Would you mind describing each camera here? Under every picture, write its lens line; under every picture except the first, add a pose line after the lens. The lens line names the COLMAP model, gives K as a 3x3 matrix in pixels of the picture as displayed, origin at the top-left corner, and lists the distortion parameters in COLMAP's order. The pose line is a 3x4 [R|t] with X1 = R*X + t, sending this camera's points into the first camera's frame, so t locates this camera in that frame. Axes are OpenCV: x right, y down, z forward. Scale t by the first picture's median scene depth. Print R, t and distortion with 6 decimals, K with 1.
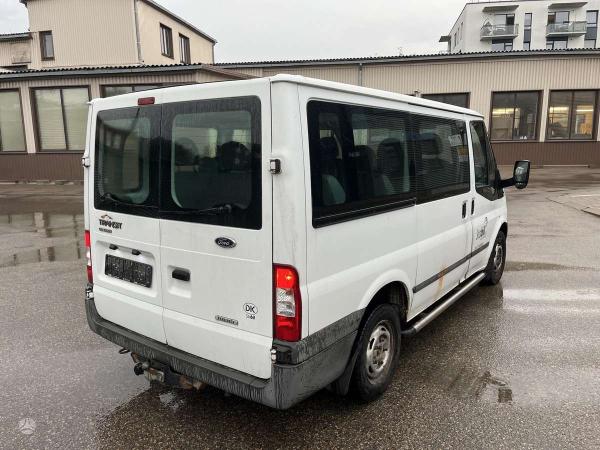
lens RADIAL K [[460.2, 0, 299.0], [0, 460.2, 220.6], [0, 0, 1]] dist [0.048788, -0.007695]
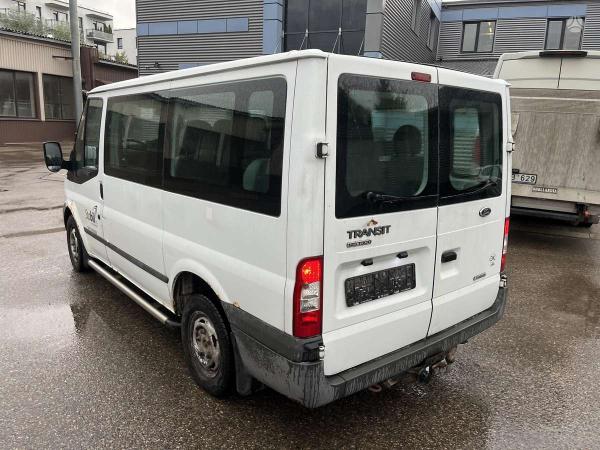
lens RADIAL K [[460.2, 0, 301.2], [0, 460.2, 226.7], [0, 0, 1]] dist [0.048788, -0.007695]
pose [[0.231813, -0.175680, 0.956765, -1.144883], [0.134677, 0.979881, 0.147293, -0.125699], [-0.963392, 0.094709, 0.250809, 0.922515]]
